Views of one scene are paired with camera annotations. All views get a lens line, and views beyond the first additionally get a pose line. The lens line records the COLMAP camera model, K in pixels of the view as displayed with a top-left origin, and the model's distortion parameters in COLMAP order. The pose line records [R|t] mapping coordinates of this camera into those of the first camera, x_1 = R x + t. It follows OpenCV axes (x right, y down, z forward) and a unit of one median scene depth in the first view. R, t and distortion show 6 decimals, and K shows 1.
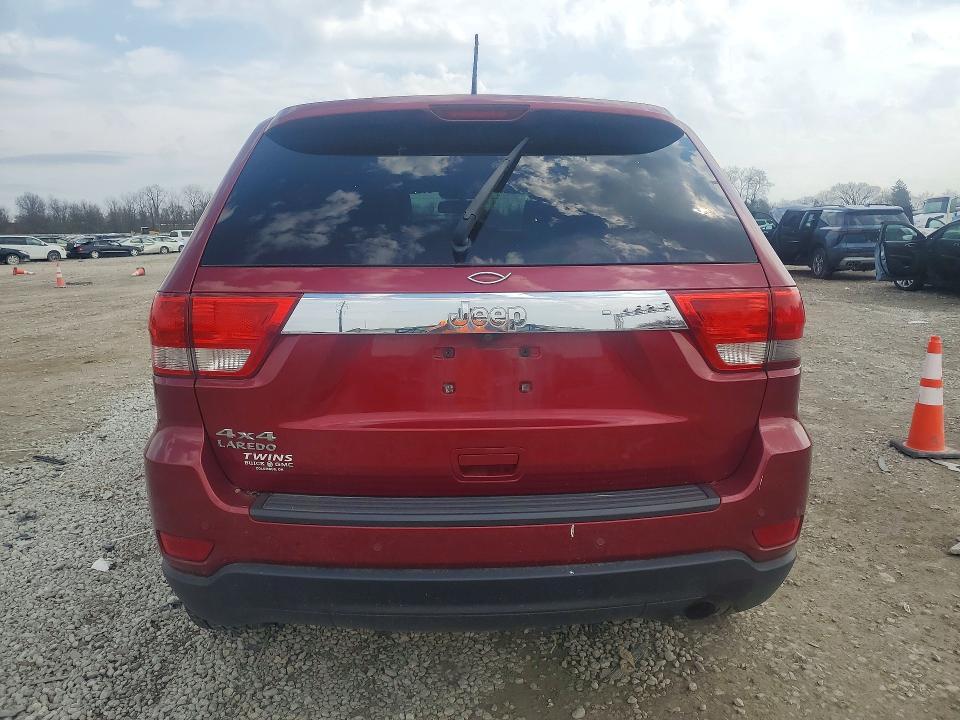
lens RADIAL K [[775.1, 0, 477.3], [0, 775.1, 362.1], [0, 0, 1]] dist [0.014429, 0.015476]
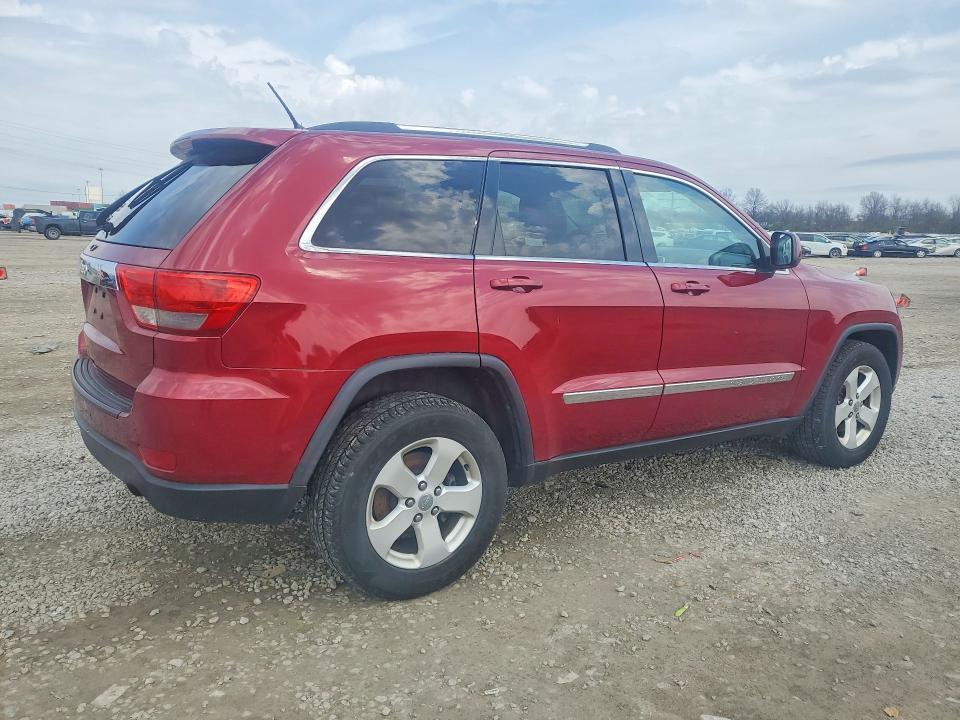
lens RADIAL K [[775.1, 0, 477.4], [0, 775.1, 360.2], [0, 0, 1]] dist [0.014429, 0.015476]
pose [[0.502818, 0.172956, -0.846912, 0.120528], [-0.174041, 0.979969, 0.096799, -0.011116], [0.846690, 0.098725, 0.522847, 0.052753]]
